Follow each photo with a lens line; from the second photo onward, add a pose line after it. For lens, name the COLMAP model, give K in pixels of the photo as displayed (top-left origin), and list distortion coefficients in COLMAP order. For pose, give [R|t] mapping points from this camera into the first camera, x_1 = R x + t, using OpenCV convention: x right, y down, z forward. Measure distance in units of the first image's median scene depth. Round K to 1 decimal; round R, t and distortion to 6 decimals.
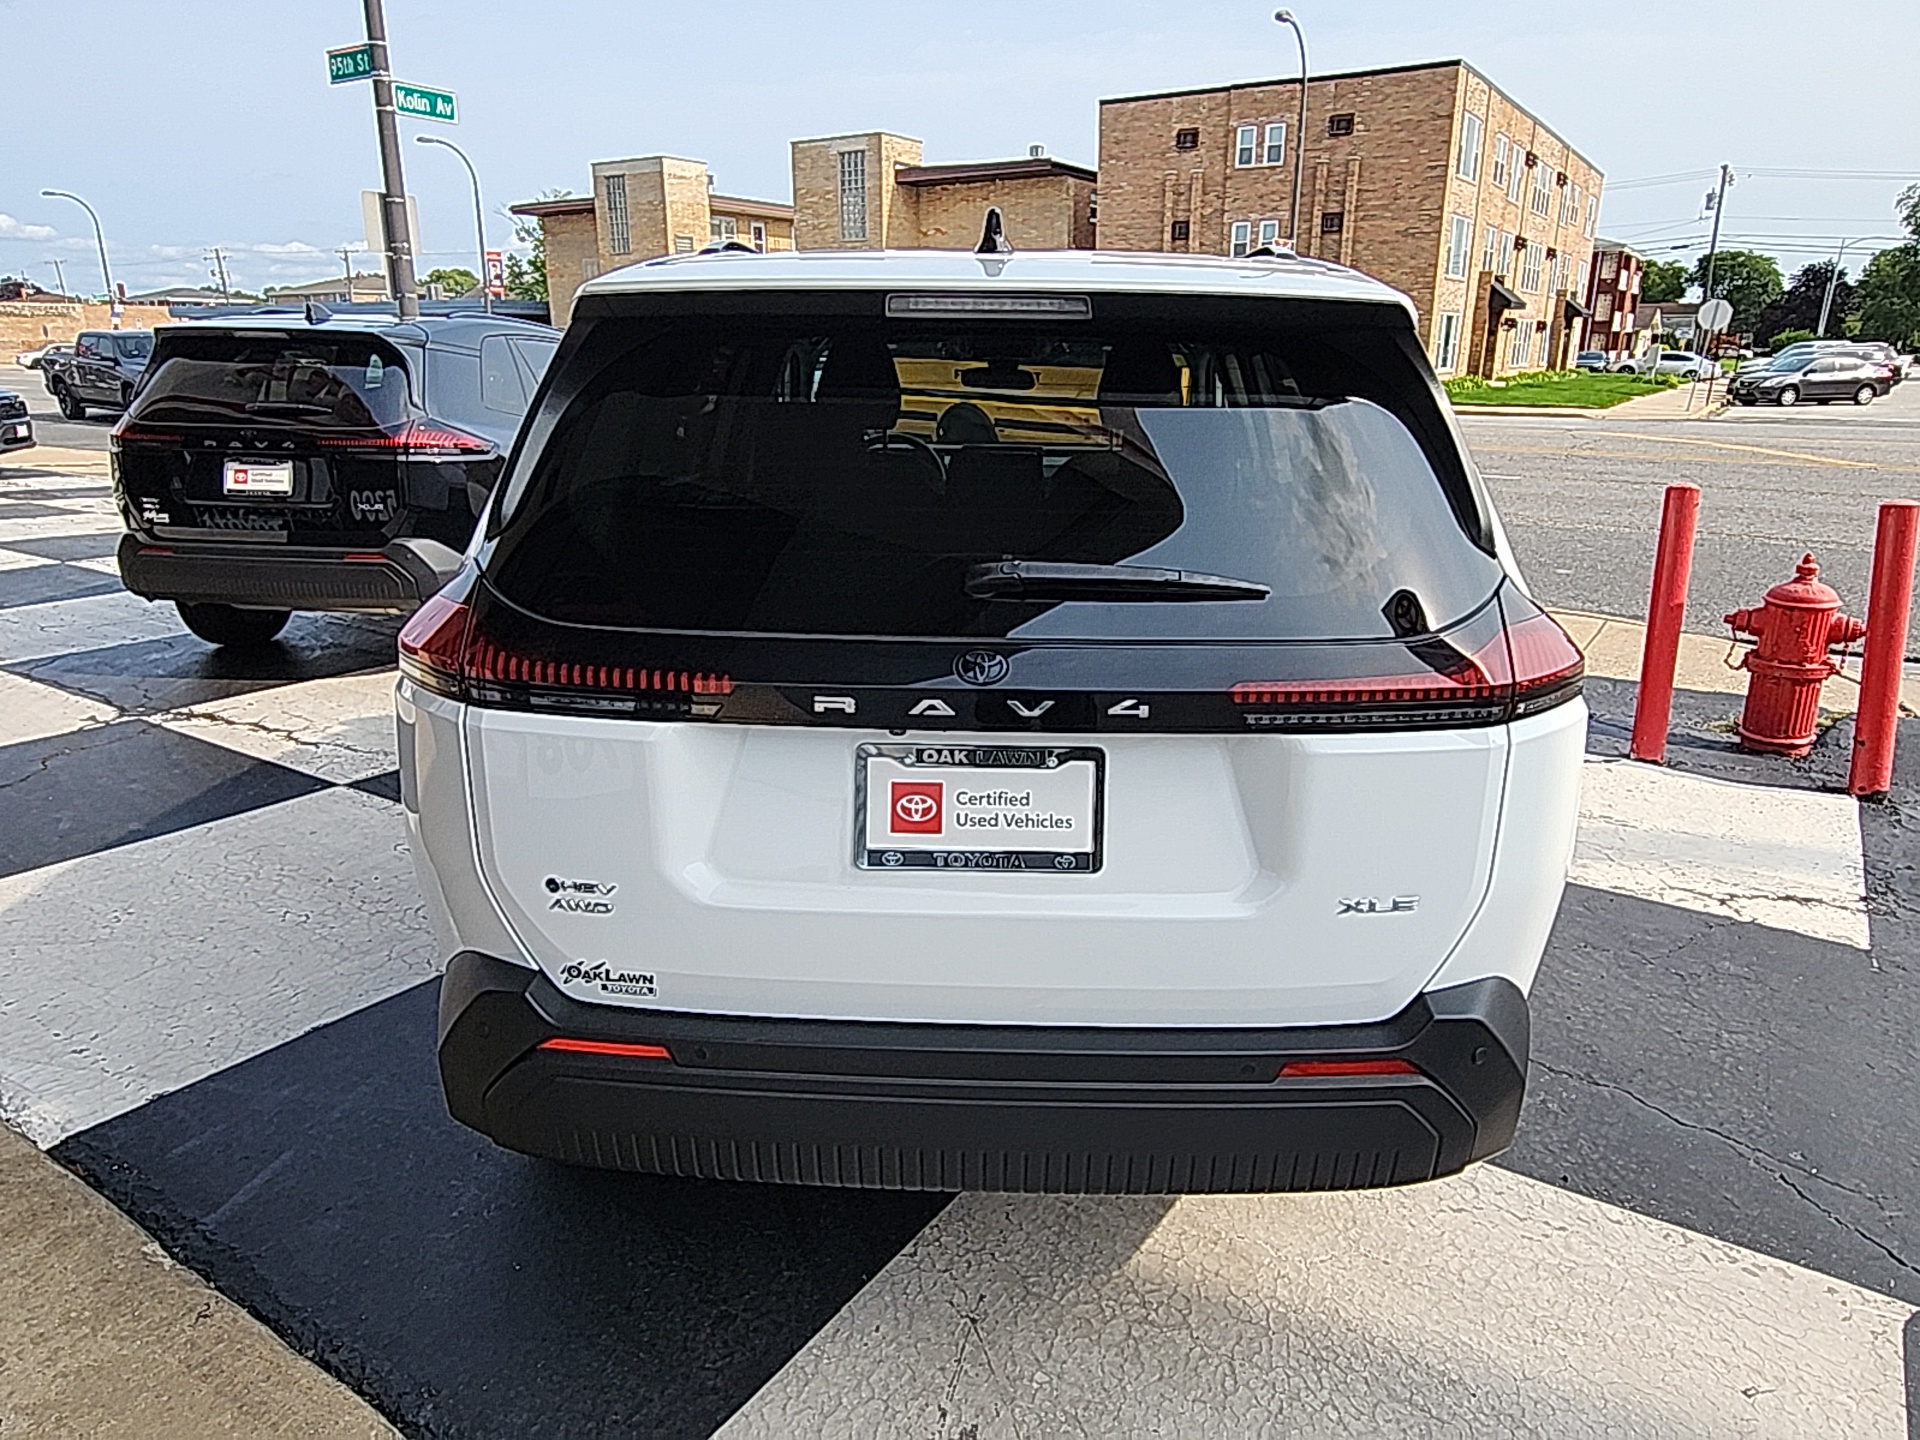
lens RADIAL K [[1208.8, 0, 984.8], [0, 1208.8, 710.2], [0, 0, 1]] dist [0.018194, -0.016658]
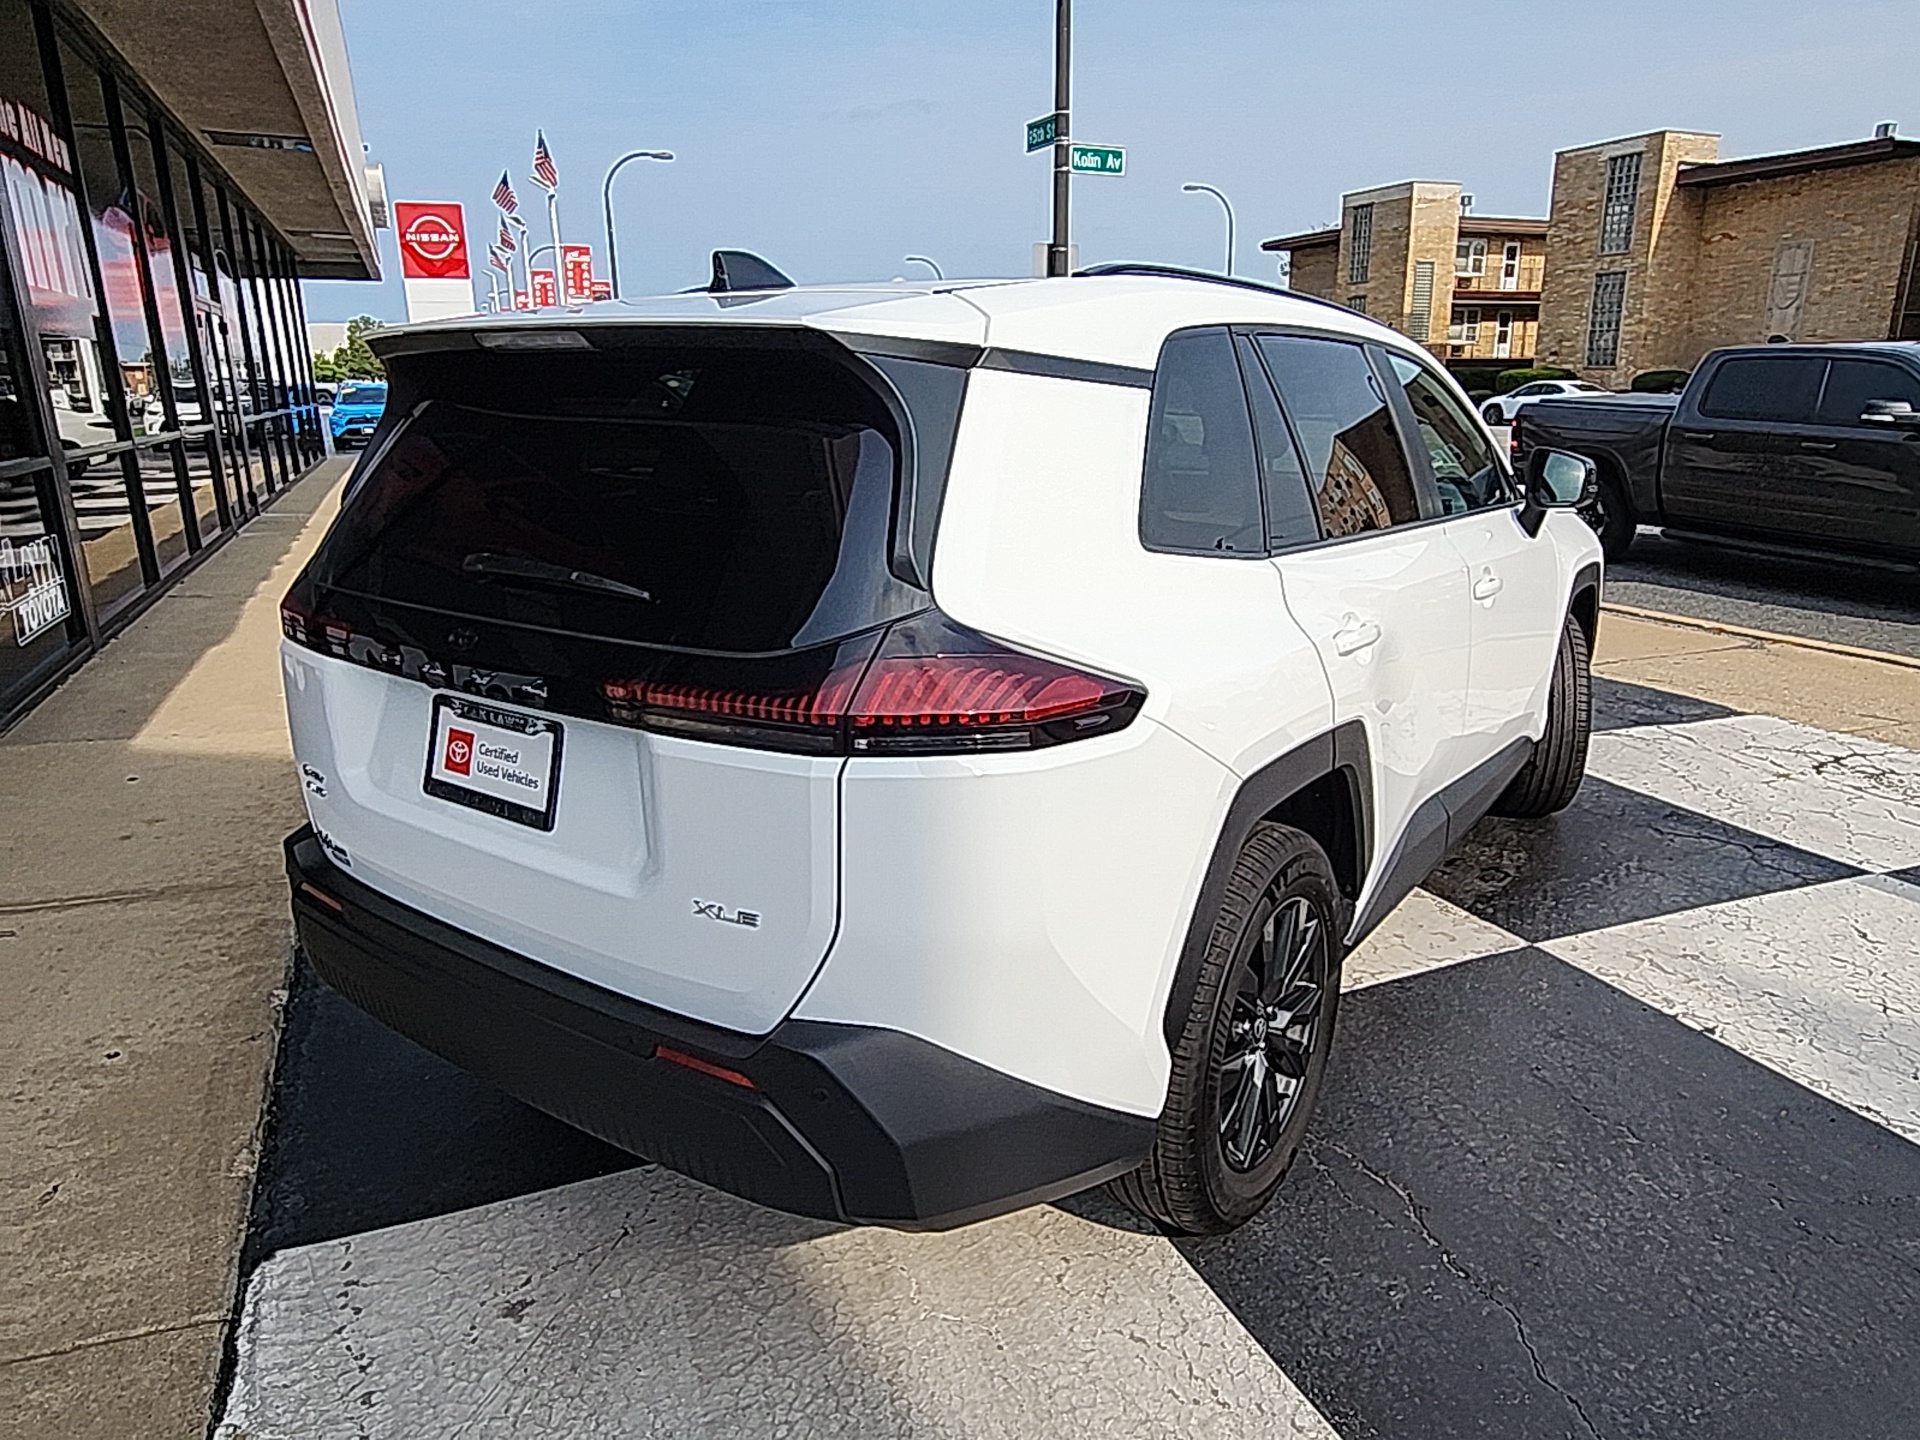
lens RADIAL K [[1208.8, 0, 984.8], [0, 1208.8, 710.2], [0, 0, 1]] dist [0.018194, -0.016658]
pose [[0.843221, 0.130871, -0.521394, 0.104834], [-0.141891, 0.989701, 0.018945, -0.005890], [0.518503, 0.058006, 0.853106, 0.025264]]
